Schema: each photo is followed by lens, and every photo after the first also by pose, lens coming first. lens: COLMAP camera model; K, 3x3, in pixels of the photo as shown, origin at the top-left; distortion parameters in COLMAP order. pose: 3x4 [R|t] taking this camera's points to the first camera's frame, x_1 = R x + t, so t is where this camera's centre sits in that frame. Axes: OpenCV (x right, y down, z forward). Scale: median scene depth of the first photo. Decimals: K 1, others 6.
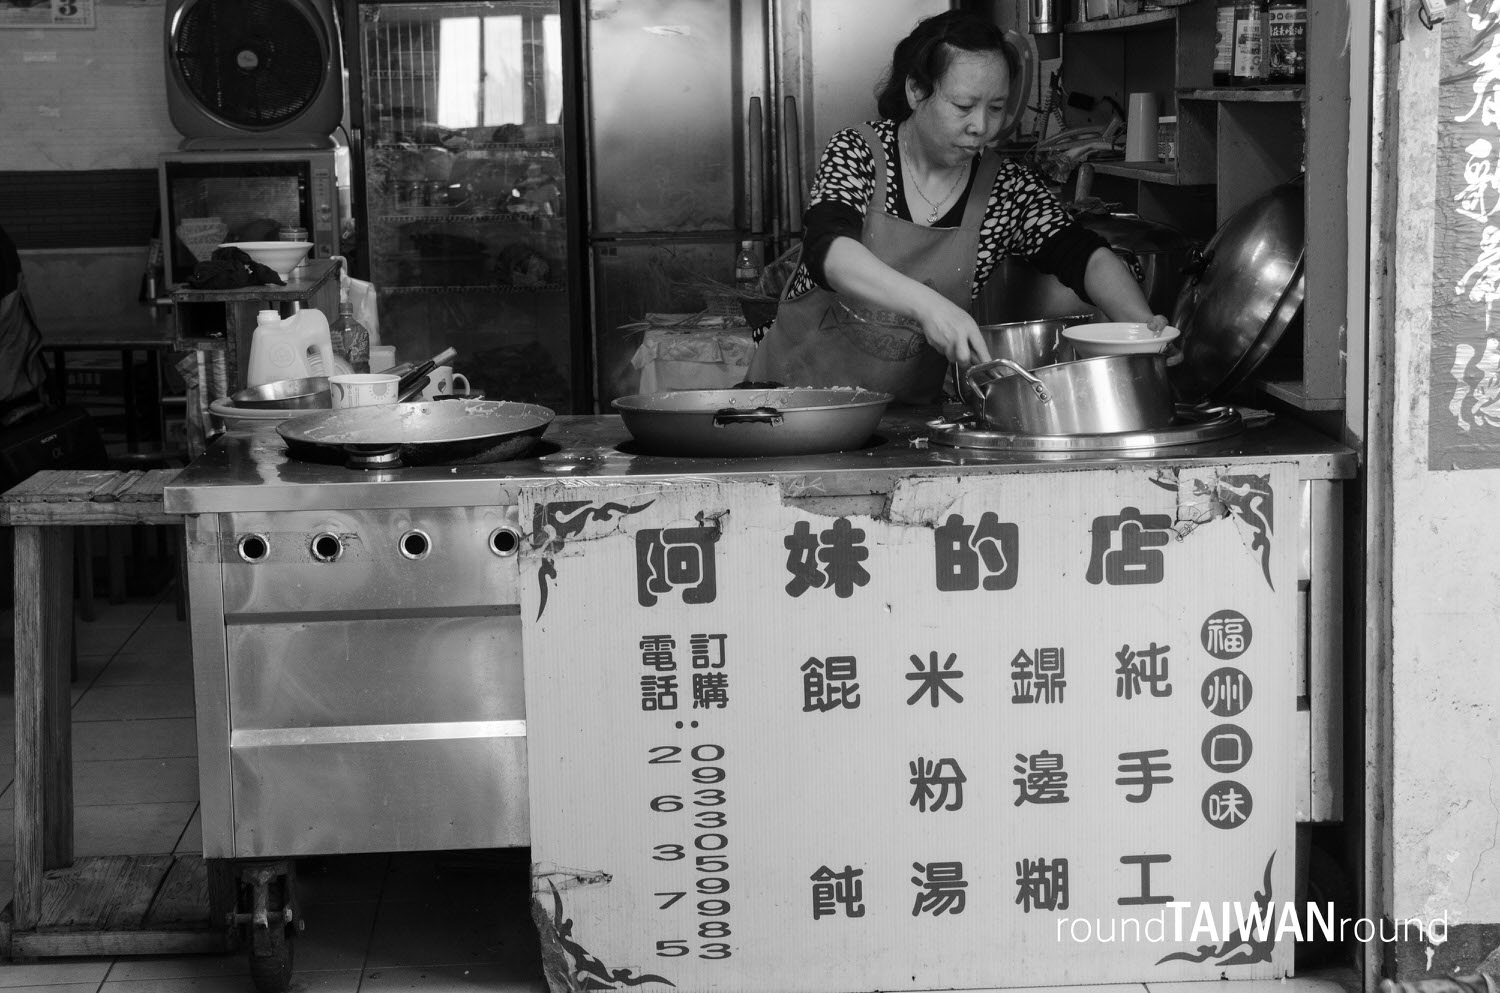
lens RADIAL K [[3129.0, 0, 747.5], [0, 3129.0, 501.2], [0, 0, 1]] dist [0.269189, 0.000000]
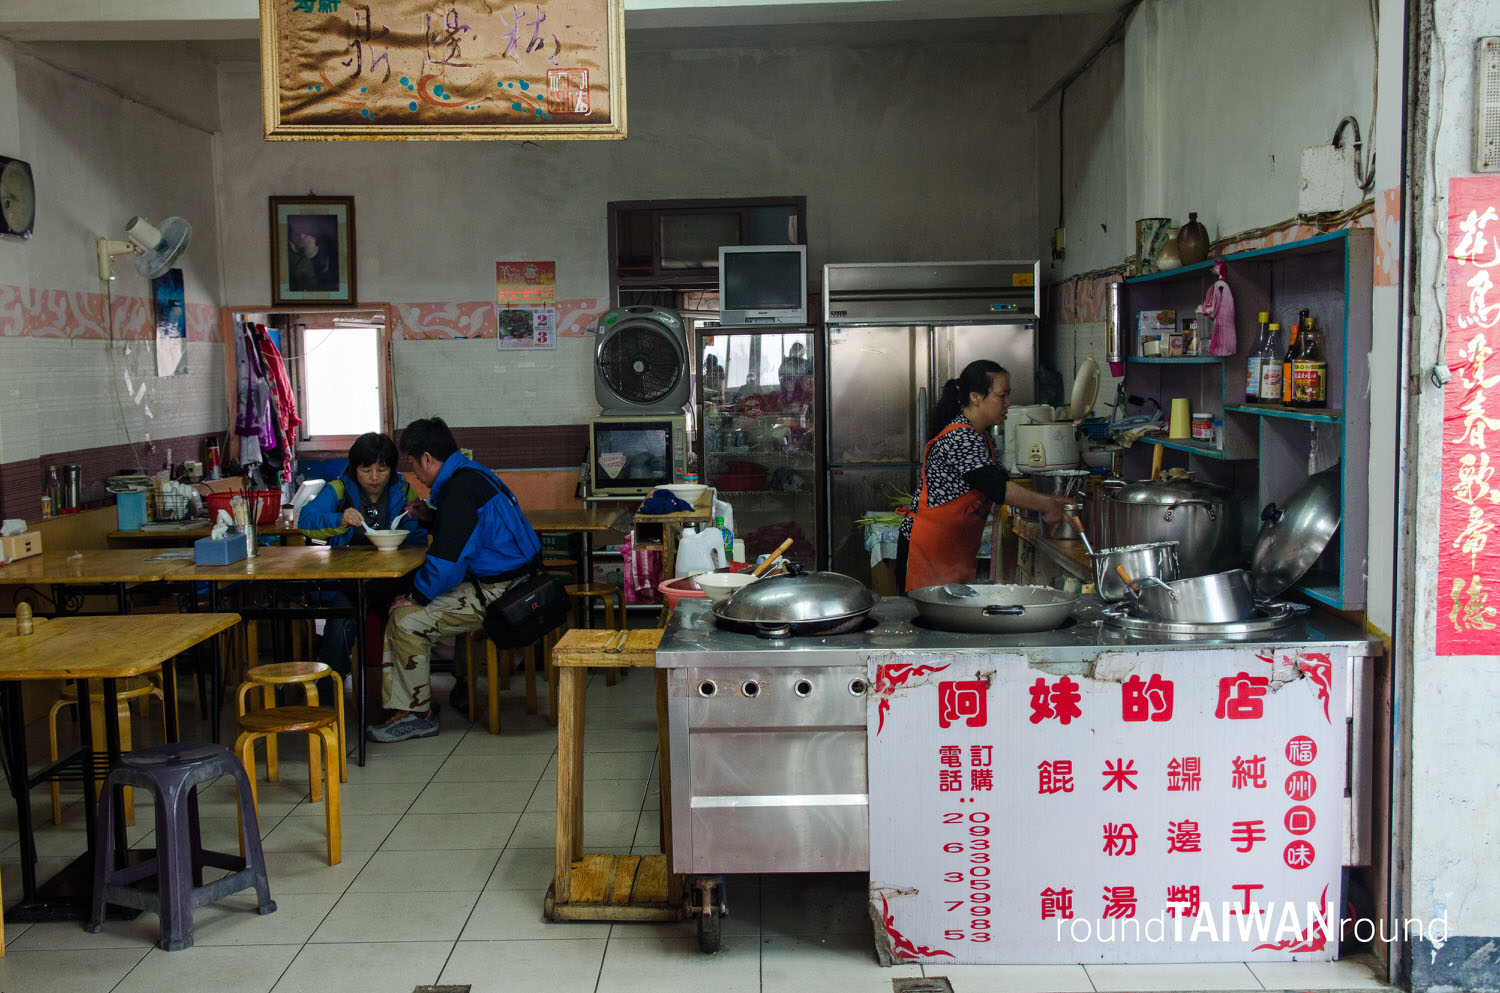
lens RADIAL K [[1639.7, 0, 750.8], [0, 1639.7, 497.7], [0, 0, 1]] dist [0.059525, 0.000000]
pose [[0.998831, 0.009160, -0.047455, -0.091339], [-0.011114, 0.999095, -0.041067, -0.049335], [0.047036, 0.041546, 0.998029, 0.127523]]
